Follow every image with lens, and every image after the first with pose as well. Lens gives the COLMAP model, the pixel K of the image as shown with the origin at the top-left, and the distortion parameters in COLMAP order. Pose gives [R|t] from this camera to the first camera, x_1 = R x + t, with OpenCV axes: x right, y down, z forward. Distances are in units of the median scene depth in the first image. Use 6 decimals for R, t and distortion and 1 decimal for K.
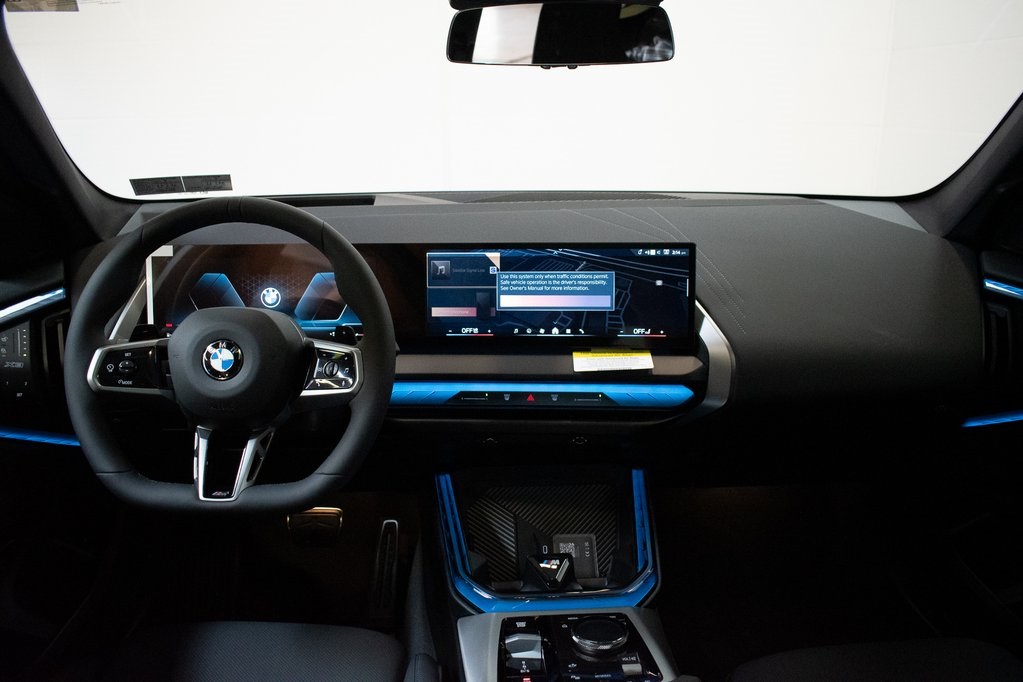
lens RADIAL K [[797.3, 0, 511.5], [0, 797.3, 341.0], [0, 0, 1]] dist [-0.115110, 0.034222]
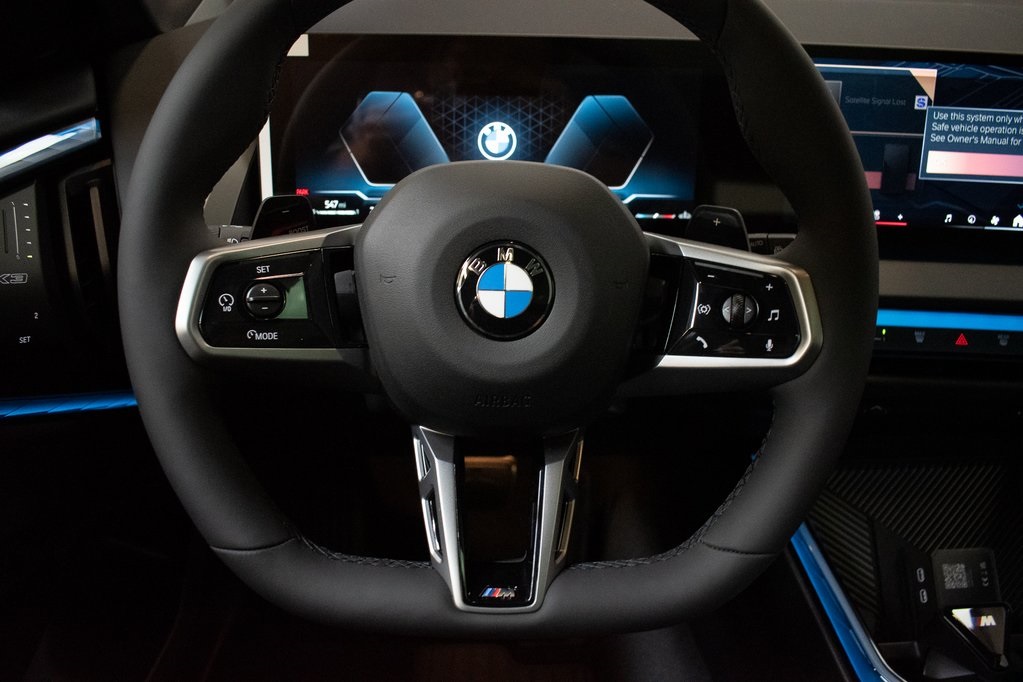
lens RADIAL K [[797.3, 0, 511.5], [0, 797.3, 341.0], [0, 0, 1]] dist [-0.115110, 0.034222]
pose [[0.999503, 0.022999, -0.021547, -0.282939], [-0.018577, 0.982242, 0.186695, -0.023048], [0.025458, -0.186202, 0.982182, 0.462378]]
